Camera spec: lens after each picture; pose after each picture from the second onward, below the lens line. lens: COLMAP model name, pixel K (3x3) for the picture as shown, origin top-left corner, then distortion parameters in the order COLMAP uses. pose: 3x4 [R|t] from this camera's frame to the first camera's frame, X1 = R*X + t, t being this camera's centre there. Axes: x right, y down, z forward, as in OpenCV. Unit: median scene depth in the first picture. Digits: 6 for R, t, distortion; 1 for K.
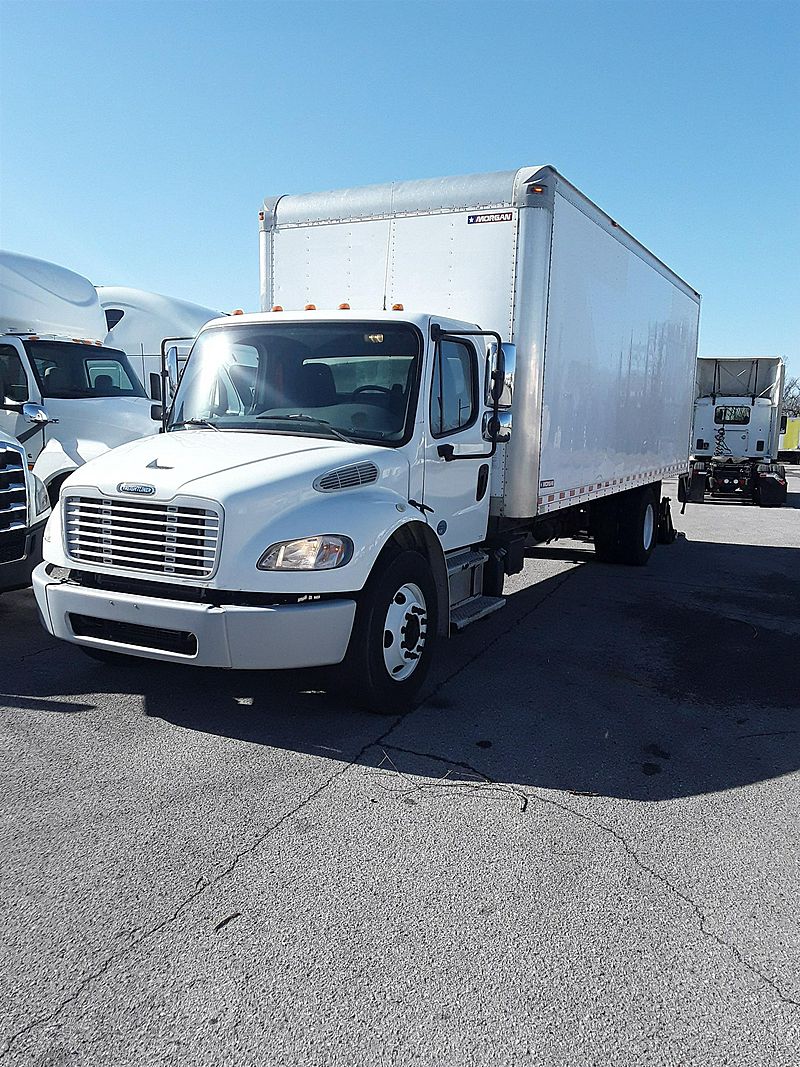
lens RADIAL K [[868.5, 0, 410.9], [0, 868.5, 540.3], [0, 0, 1]] dist [0.077666, -0.058432]
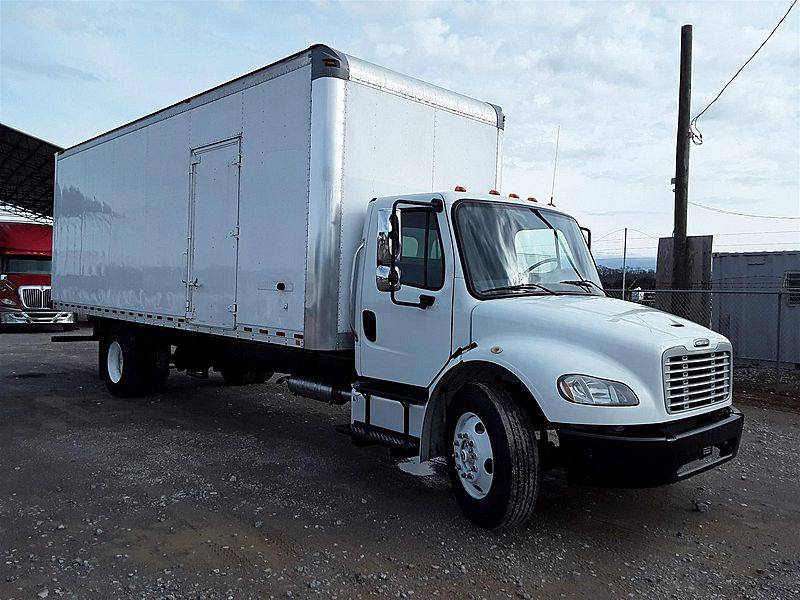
lens RADIAL K [[633.7, 0, 413.8], [0, 633.7, 280.4], [0, 0, 1]] dist [0.051711, -0.010221]
pose [[0.321274, -0.013768, 0.946886, -1.256979], [0.106001, 0.994133, -0.021511, -0.164177], [-0.941035, 0.107282, 0.320849, 1.021669]]
